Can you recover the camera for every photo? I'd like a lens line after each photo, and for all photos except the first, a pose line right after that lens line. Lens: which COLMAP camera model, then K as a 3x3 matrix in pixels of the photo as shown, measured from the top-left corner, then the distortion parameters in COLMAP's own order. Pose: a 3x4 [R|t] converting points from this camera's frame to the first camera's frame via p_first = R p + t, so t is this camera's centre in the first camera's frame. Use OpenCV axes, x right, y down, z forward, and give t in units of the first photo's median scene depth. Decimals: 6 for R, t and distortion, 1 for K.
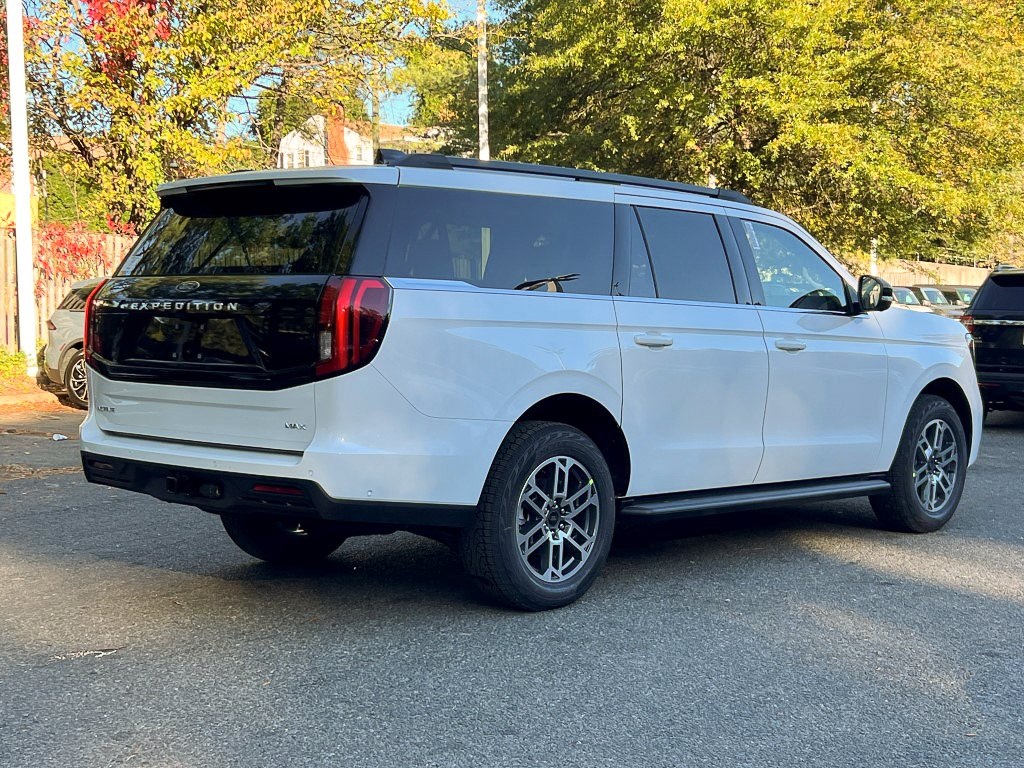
lens RADIAL K [[1512.2, 0, 513.7], [0, 1512.2, 378.0], [0, 0, 1]] dist [0.082500, 0.000000]
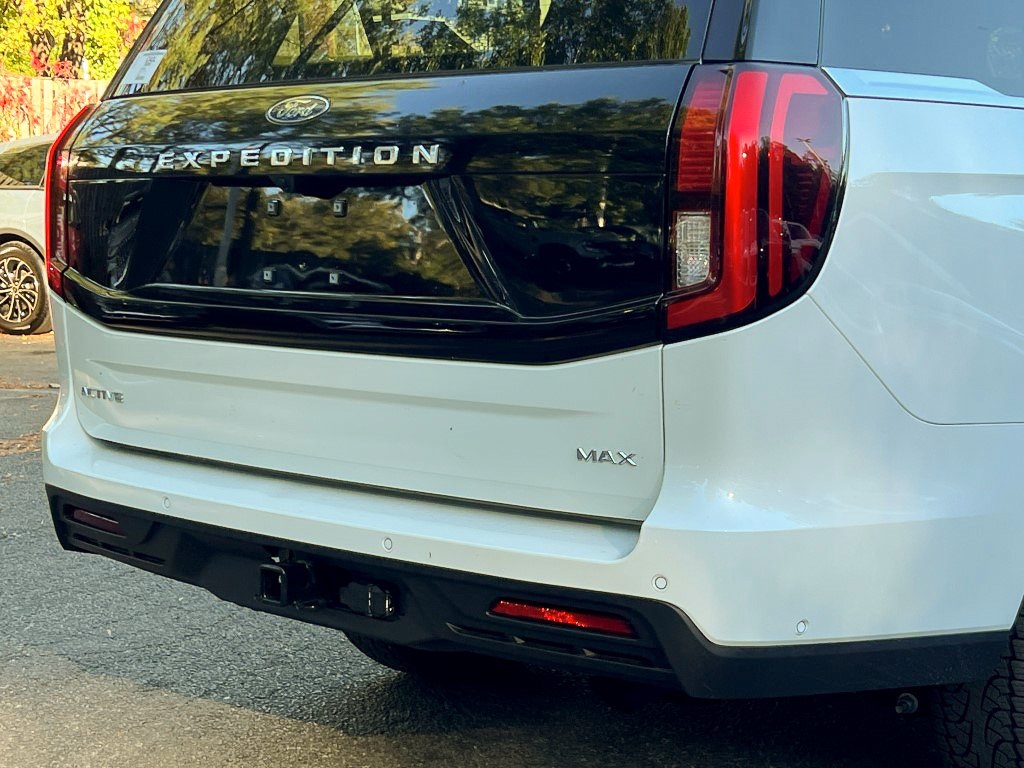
lens RADIAL K [[1798.5, 0, 512.2], [0, 1798.5, 388.9], [0, 0, 1]] dist [0.047628, 0.000000]
pose [[0.999904, -0.013388, 0.003616, -0.145809], [0.013111, 0.997604, 0.067934, -0.015265], [-0.004517, -0.067880, 0.997683, 0.460373]]
